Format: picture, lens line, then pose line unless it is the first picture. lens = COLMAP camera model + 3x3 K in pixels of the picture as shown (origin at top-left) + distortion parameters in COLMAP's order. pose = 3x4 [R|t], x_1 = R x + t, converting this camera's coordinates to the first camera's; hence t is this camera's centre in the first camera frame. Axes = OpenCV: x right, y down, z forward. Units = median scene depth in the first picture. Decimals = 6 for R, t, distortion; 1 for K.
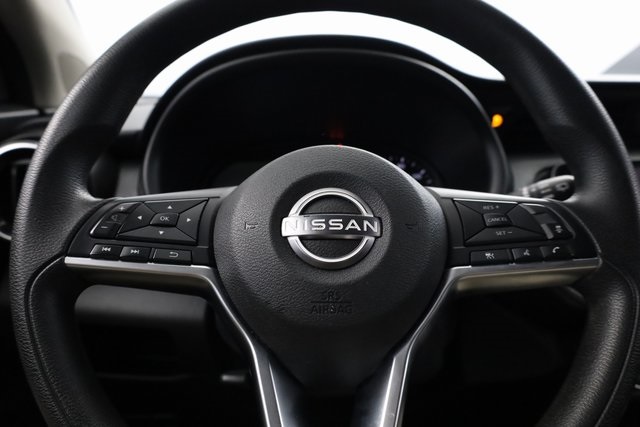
lens RADIAL K [[476.0, 0, 320.0], [0, 476.0, 213.5], [0, 0, 1]] dist [0.000242, -0.003296]
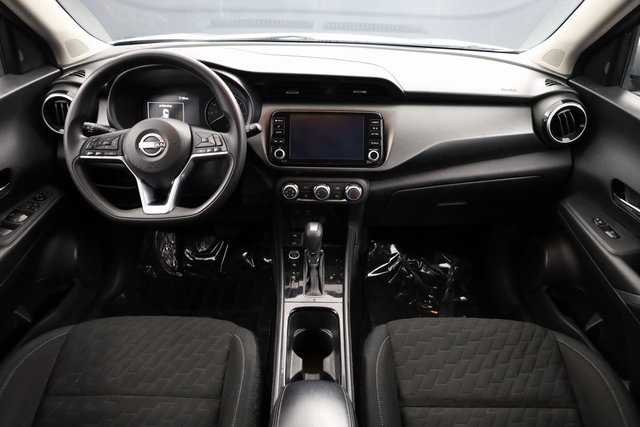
lens RADIAL K [[437.4, 0, 320.0], [0, 437.4, 213.5], [0, 0, 1]] dist [-0.002334, -0.000620]
pose [[0.999495, -0.026355, -0.017759, 1.284349], [0.030564, 0.950261, 0.309951, -0.447452], [0.008707, -0.310337, 0.950587, -2.198366]]
